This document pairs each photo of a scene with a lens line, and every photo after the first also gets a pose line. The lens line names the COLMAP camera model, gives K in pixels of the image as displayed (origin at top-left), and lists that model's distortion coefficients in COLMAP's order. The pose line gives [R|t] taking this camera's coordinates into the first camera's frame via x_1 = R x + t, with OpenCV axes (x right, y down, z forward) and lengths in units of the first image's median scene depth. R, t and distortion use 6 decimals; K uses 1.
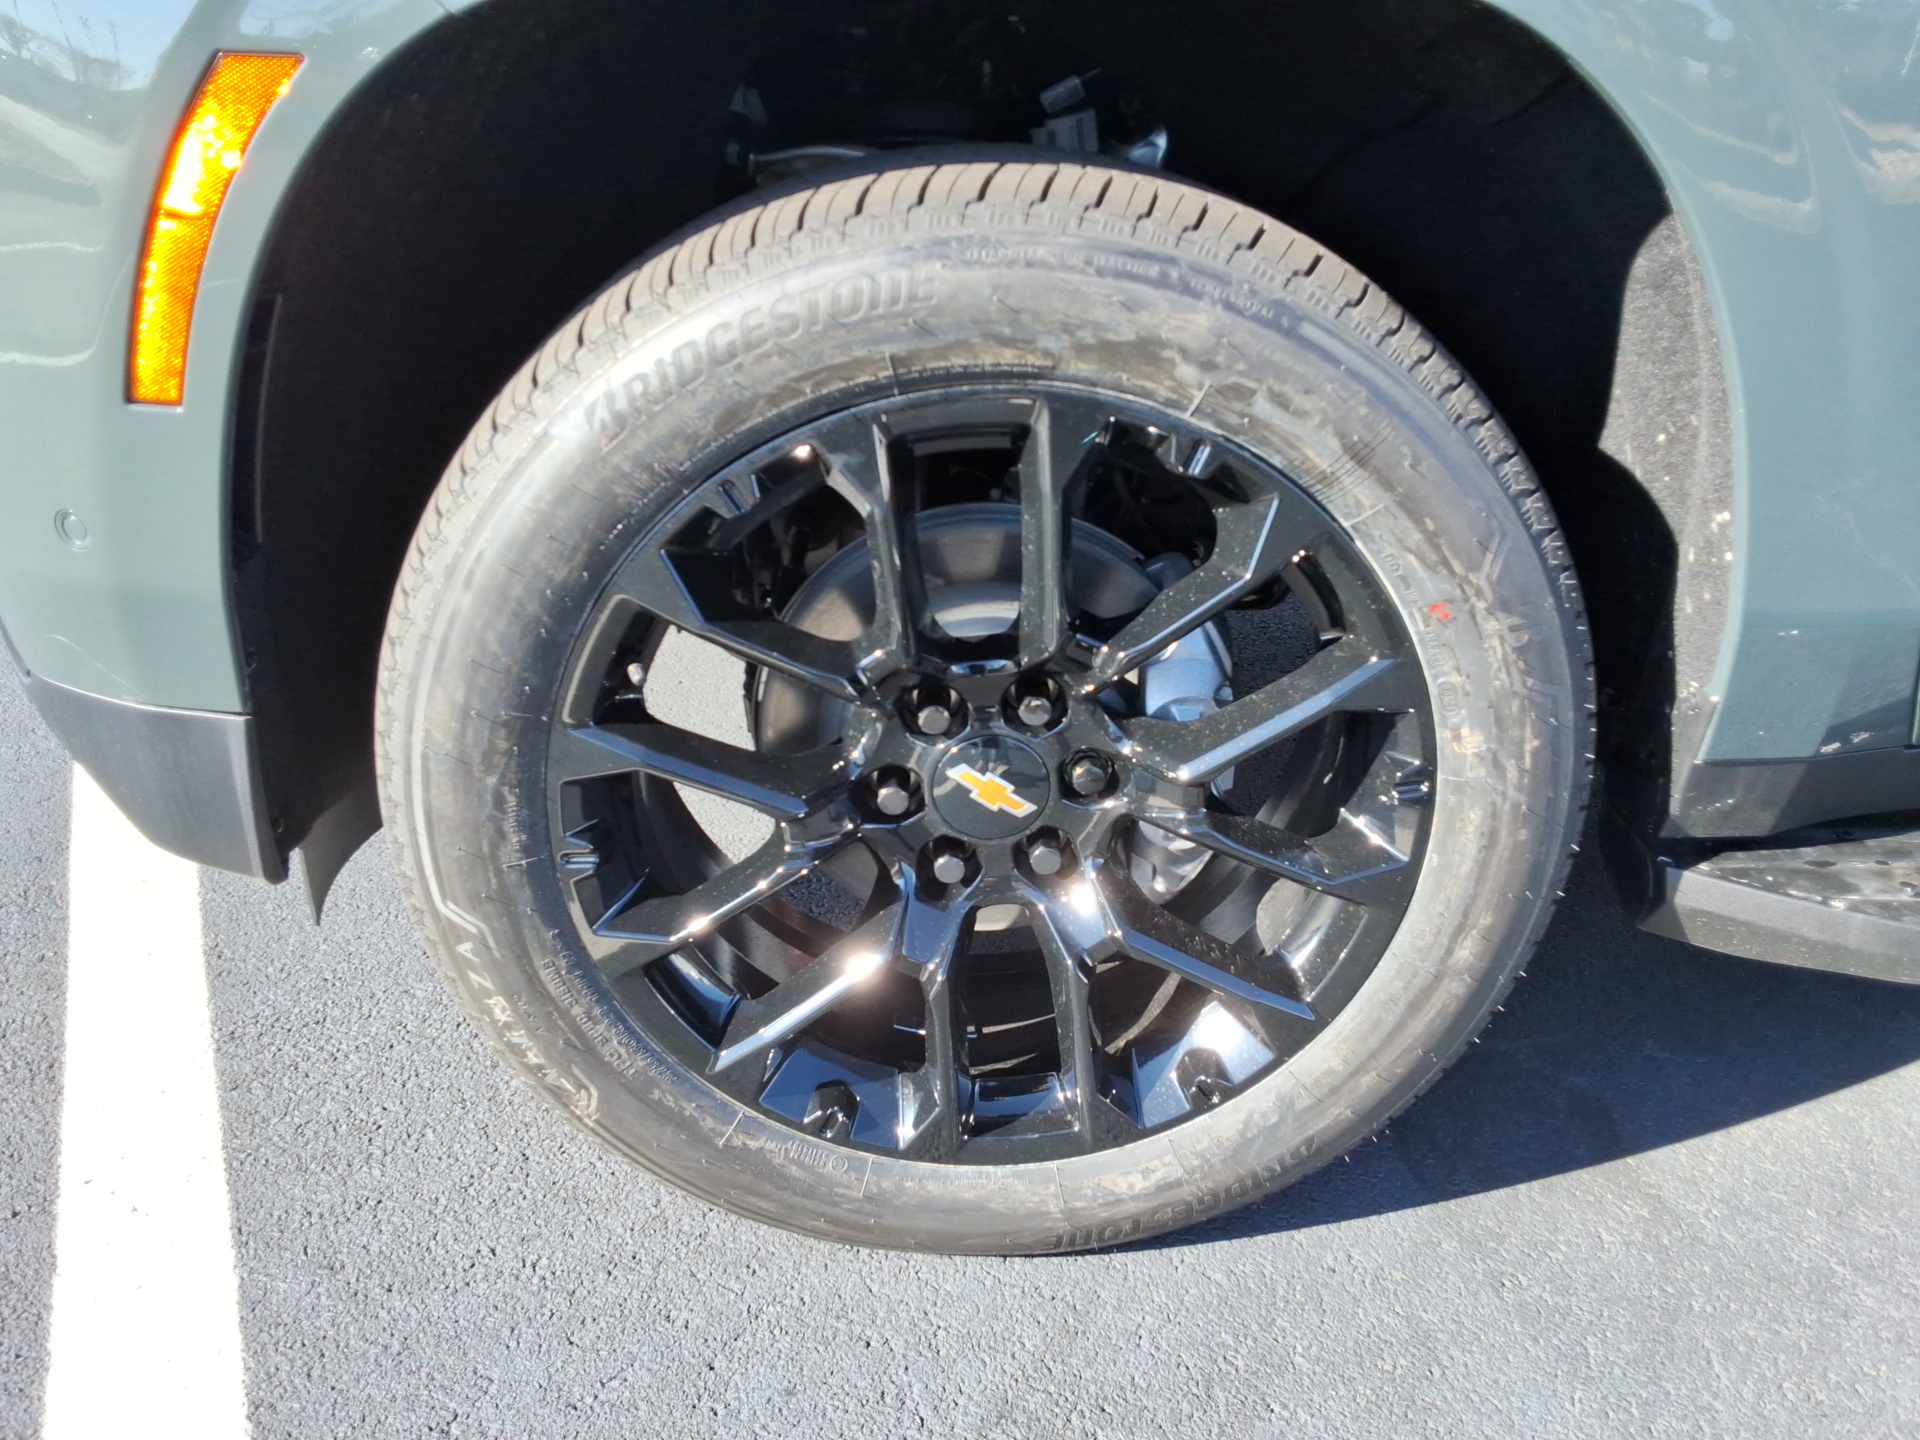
lens RADIAL K [[1522.5, 0, 974.0], [0, 1522.5, 682.9], [0, 0, 1]] dist [0.106624, -0.169567]
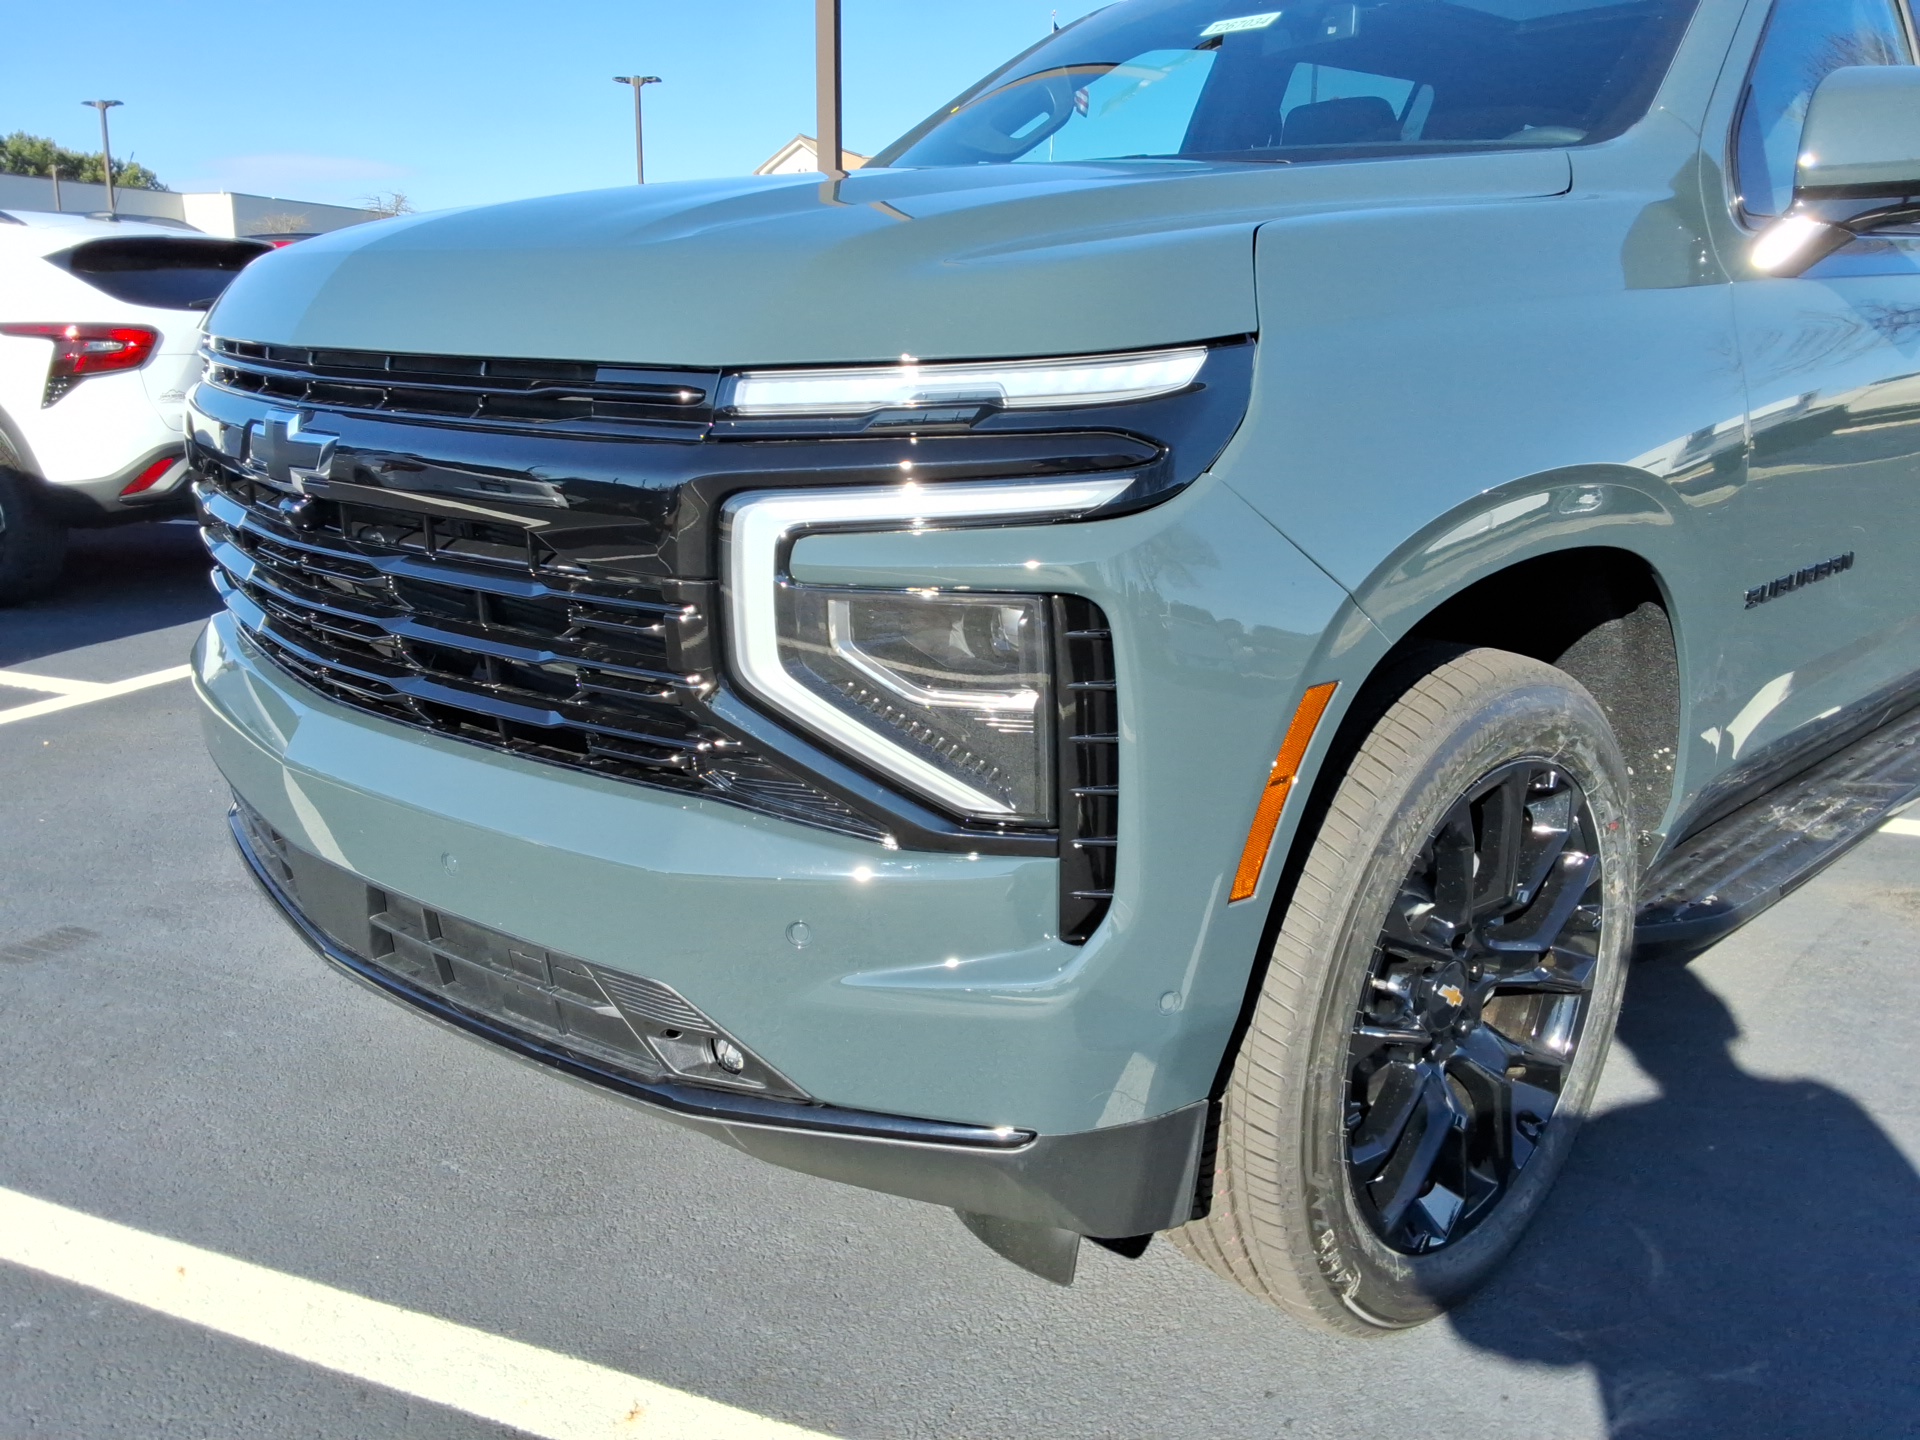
lens RADIAL K [[1522.5, 0, 974.0], [0, 1522.5, 682.9], [0, 0, 1]] dist [0.106624, -0.169567]
pose [[0.738329, -0.192126, 0.646497, -1.456466], [0.299207, 0.952382, -0.058679, -0.326518], [-0.604438, 0.236761, 0.760657, -0.070042]]
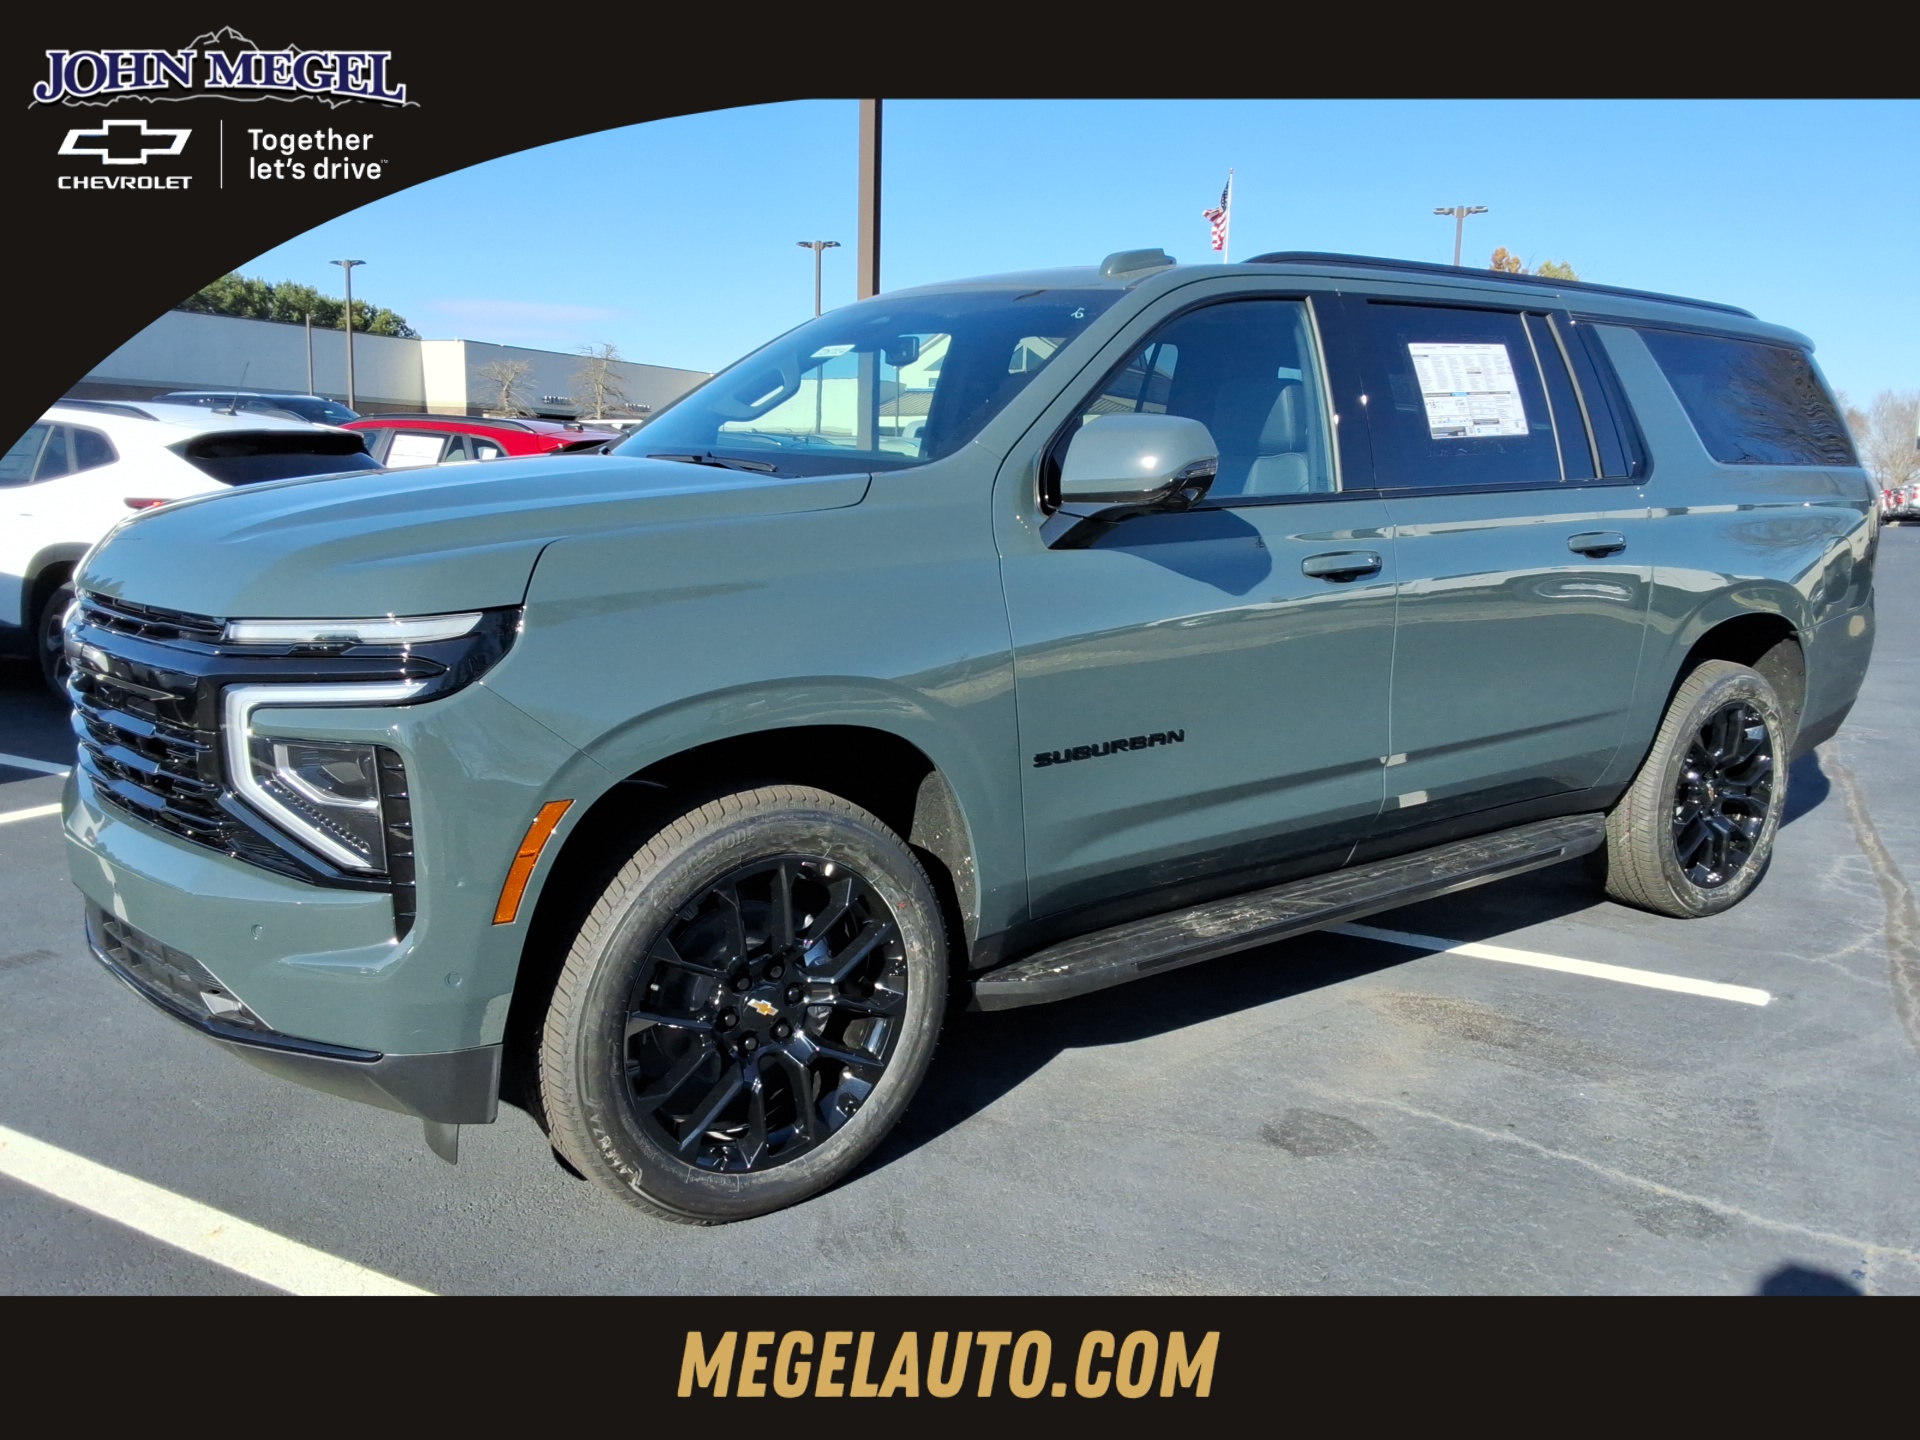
lens RADIAL K [[1522.5, 0, 974.0], [0, 1522.5, 682.9], [0, 0, 1]] dist [0.106624, -0.169567]
pose [[0.816711, -0.114977, 0.565476, -1.155307], [0.254027, 0.951523, -0.173418, 0.089839], [-0.518125, 0.285278, 0.806327, -1.533582]]
